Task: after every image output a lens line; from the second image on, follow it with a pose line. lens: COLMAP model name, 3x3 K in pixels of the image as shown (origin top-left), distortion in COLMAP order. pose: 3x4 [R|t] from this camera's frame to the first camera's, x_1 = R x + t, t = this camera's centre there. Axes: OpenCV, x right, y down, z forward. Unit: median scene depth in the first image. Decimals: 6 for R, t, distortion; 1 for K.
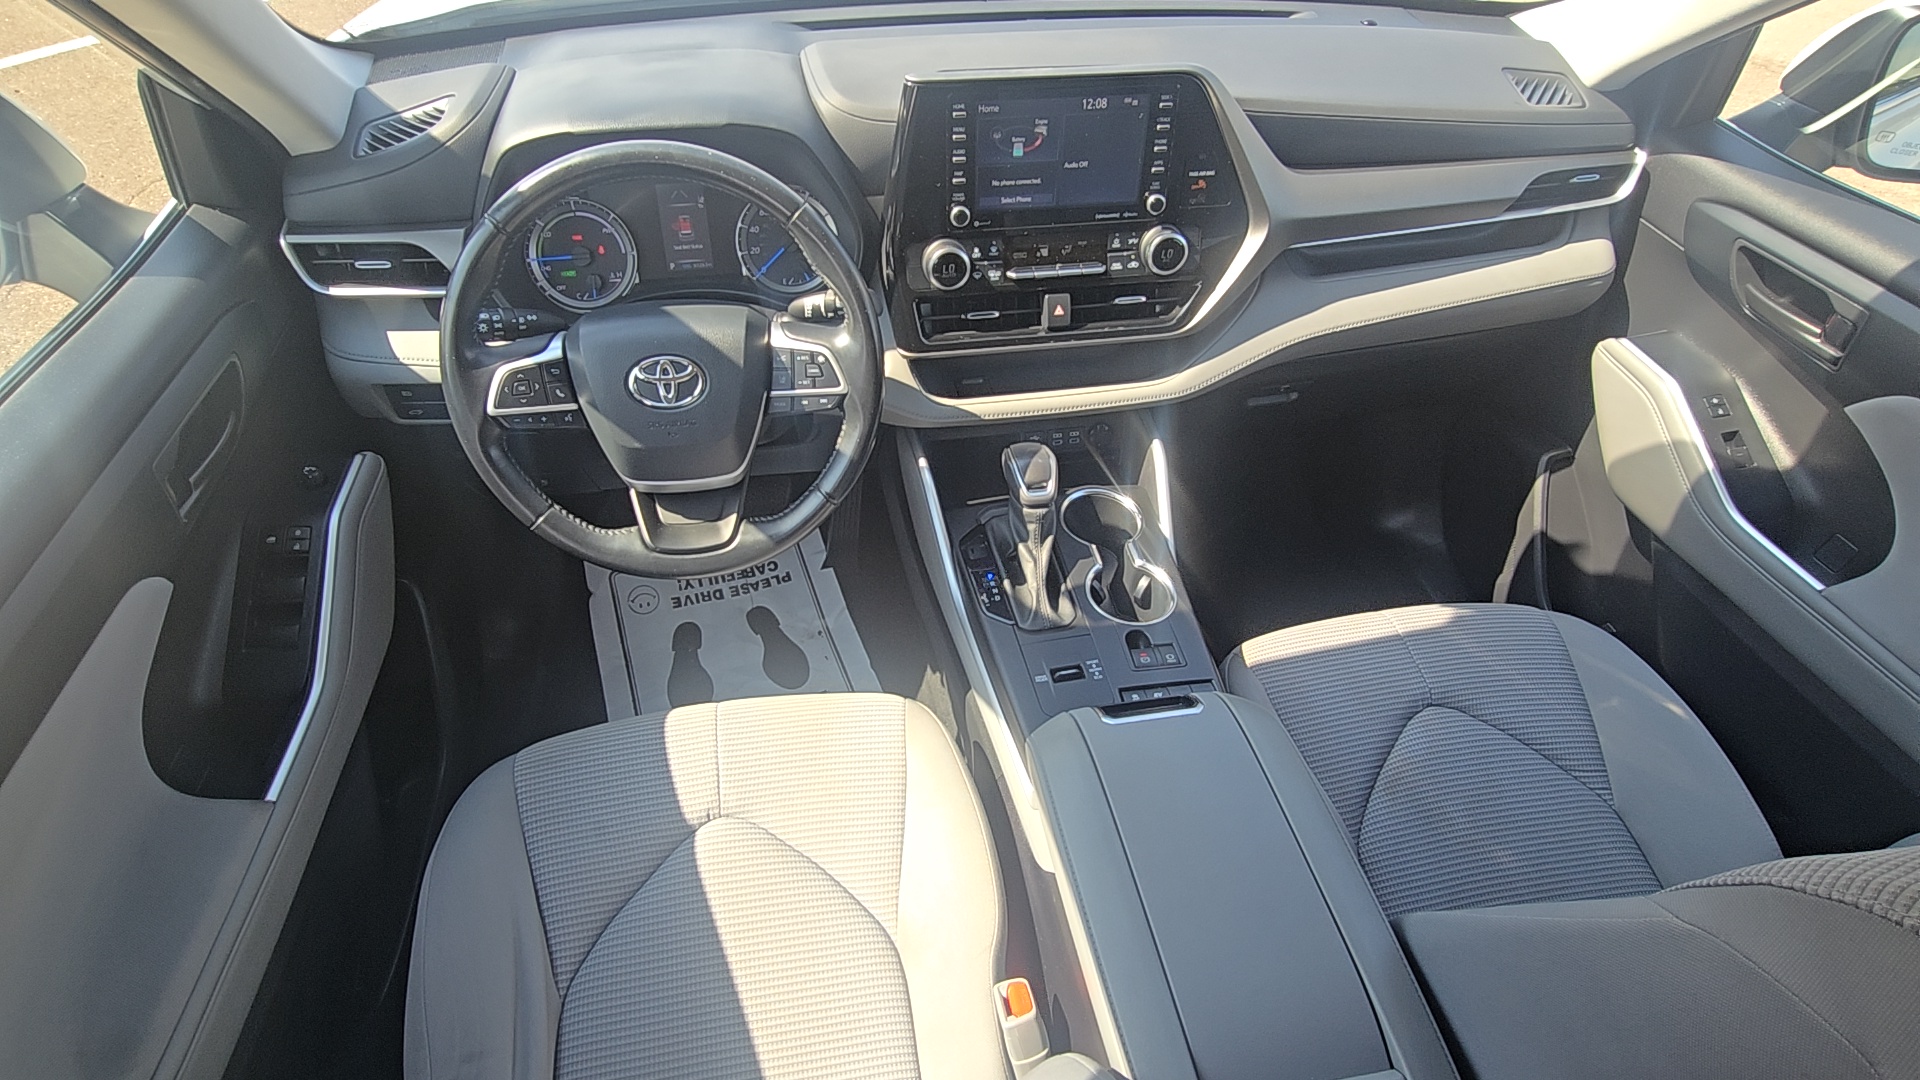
lens RADIAL K [[966.0, 0, 961.2], [0, 966.0, 534.3], [0, 0, 1]] dist [0.000041, 0.000067]
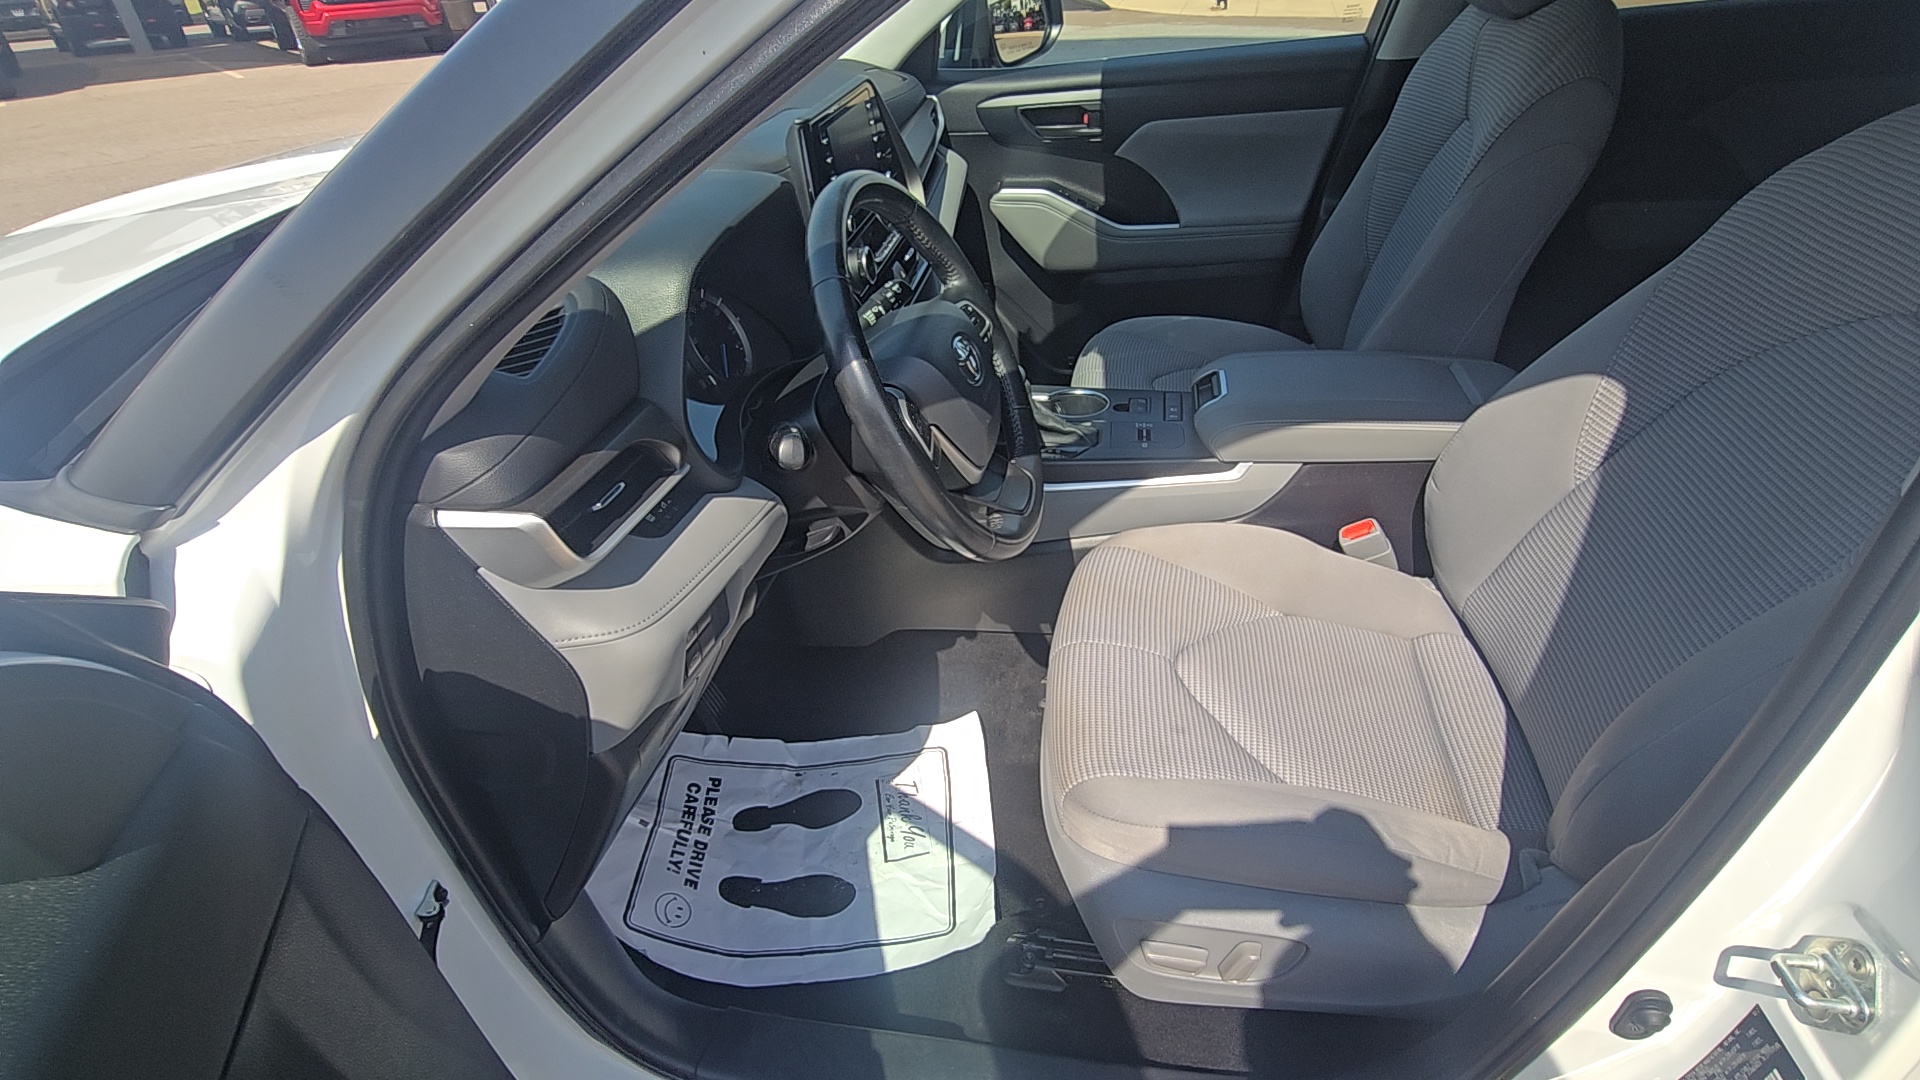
lens RADIAL K [[966.0, 0, 966.5], [0, 966.0, 538.4], [0, 0, 1]] dist [0.000041, 0.000067]
pose [[0.326375, -0.562541, 0.759623, -0.901613], [0.696877, 0.686149, 0.208714, -0.181087], [-0.638625, 0.461245, 0.615964, 0.308681]]
